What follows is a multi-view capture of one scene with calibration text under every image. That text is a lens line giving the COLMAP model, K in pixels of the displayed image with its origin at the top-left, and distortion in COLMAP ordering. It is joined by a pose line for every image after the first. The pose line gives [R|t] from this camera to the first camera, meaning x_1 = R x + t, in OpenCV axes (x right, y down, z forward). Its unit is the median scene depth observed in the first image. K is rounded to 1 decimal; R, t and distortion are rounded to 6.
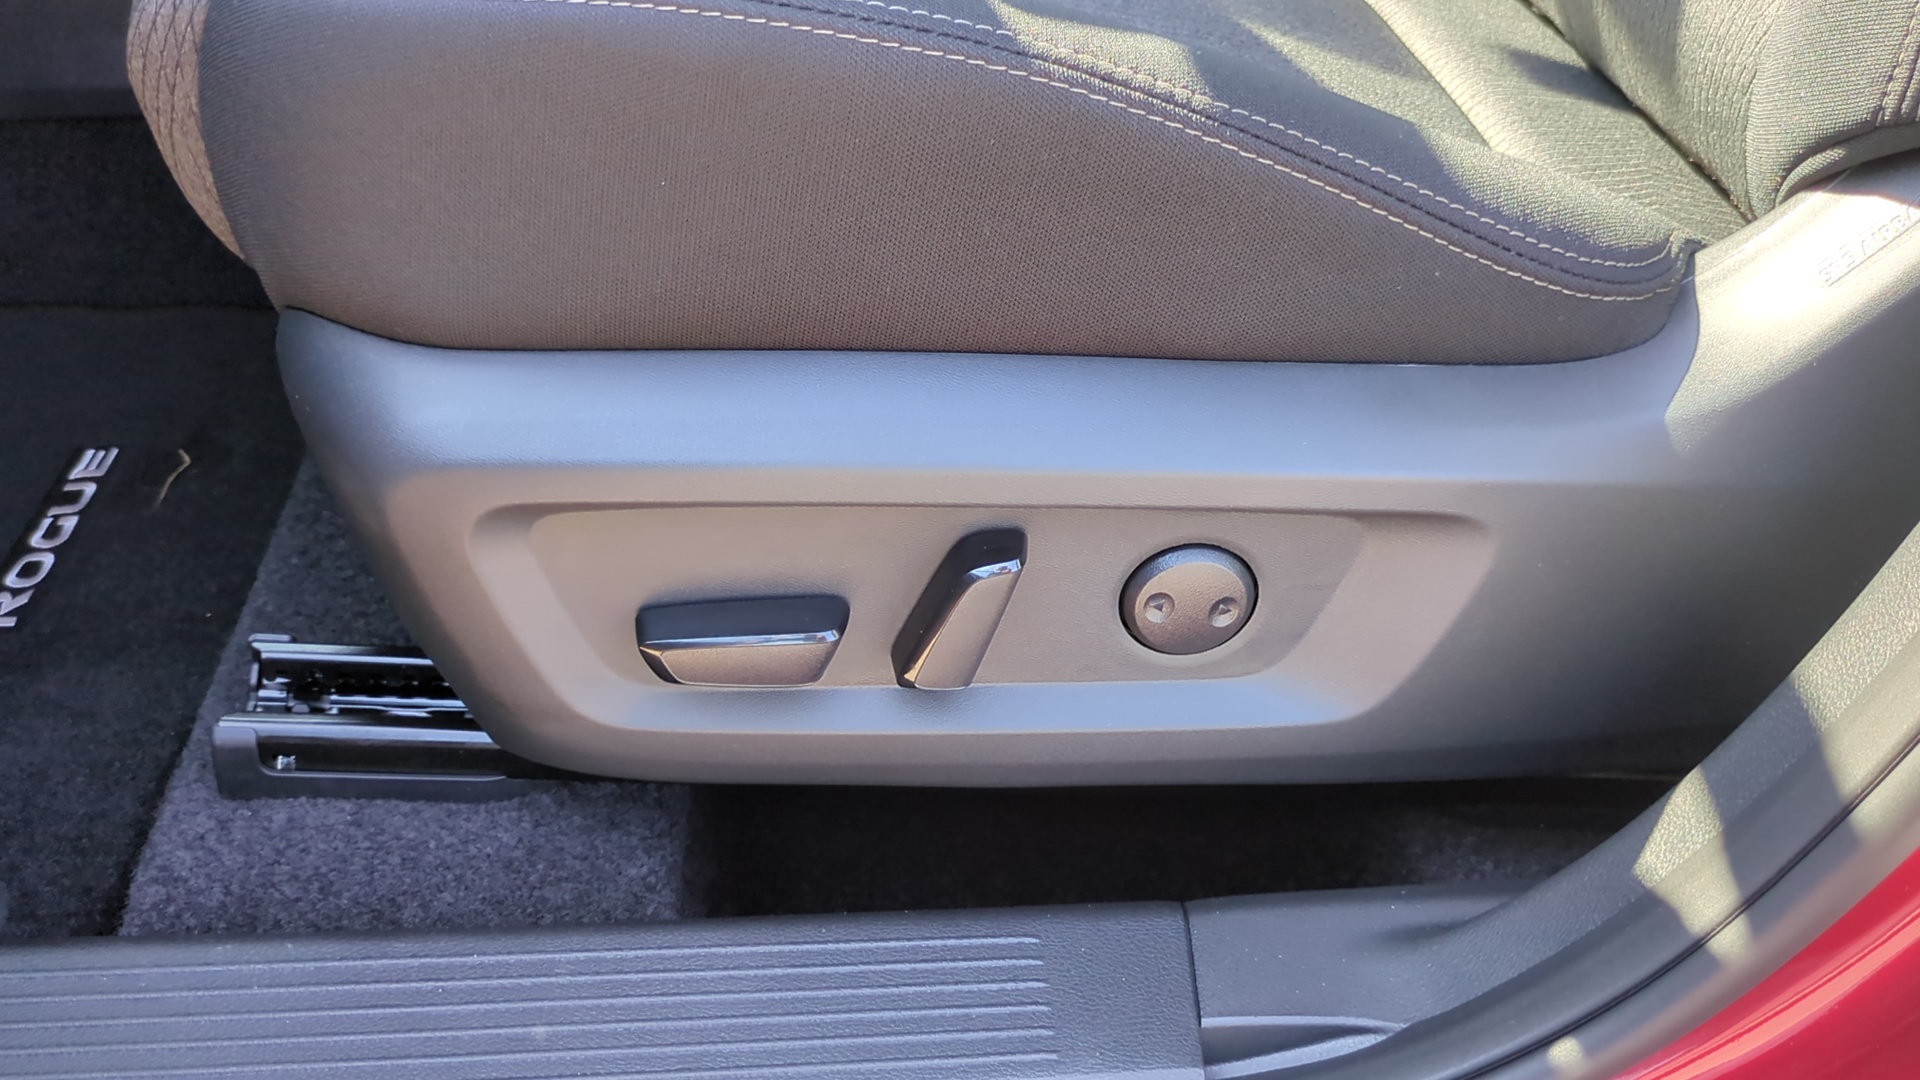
lens RADIAL K [[1628.7, 0, 954.6], [0, 1628.7, 535.1], [0, 0, 1]] dist [0.051262, -0.097259]
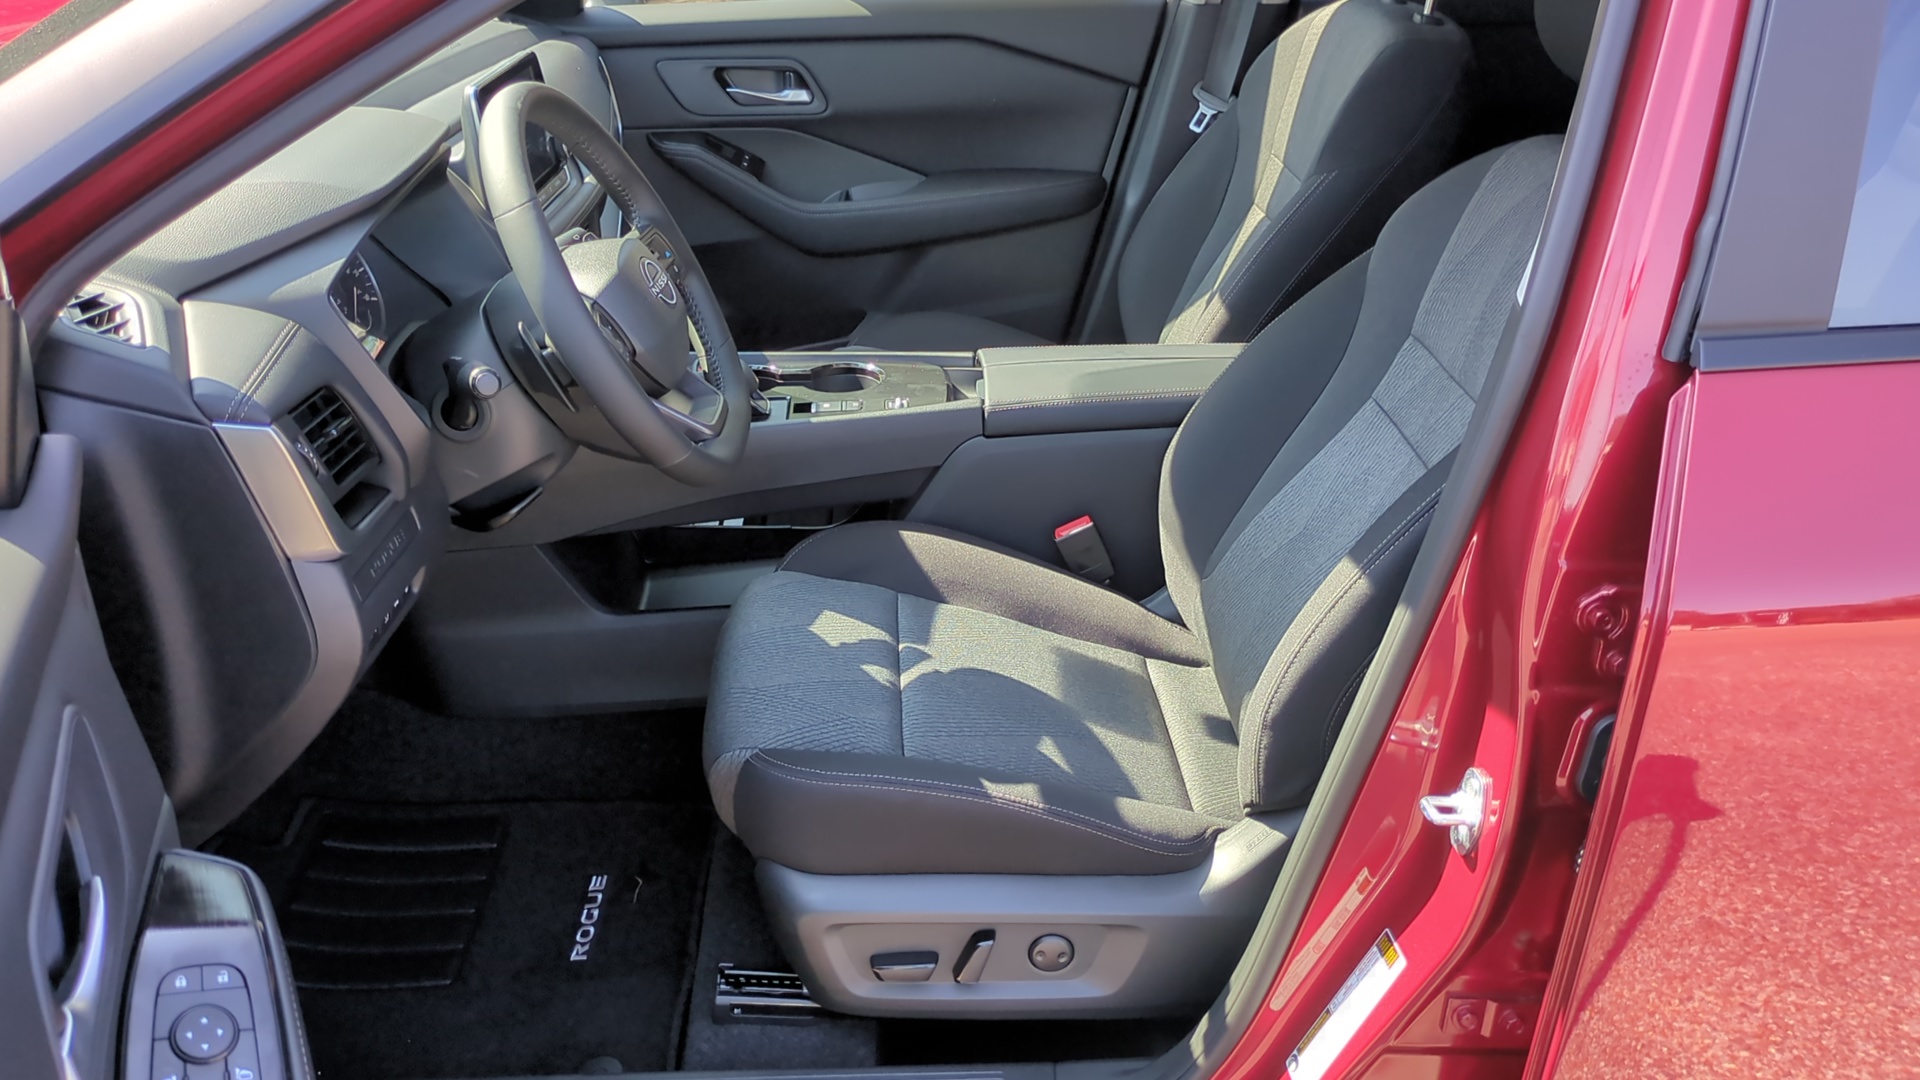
lens RADIAL K [[1628.7, 0, 954.6], [0, 1628.7, 535.1], [0, 0, 1]] dist [0.051262, -0.097259]
pose [[0.999225, -0.009538, -0.038188, 0.086176], [0.002286, 0.982622, -0.185604, -0.155458], [0.039295, 0.185373, 0.981882, -2.068213]]
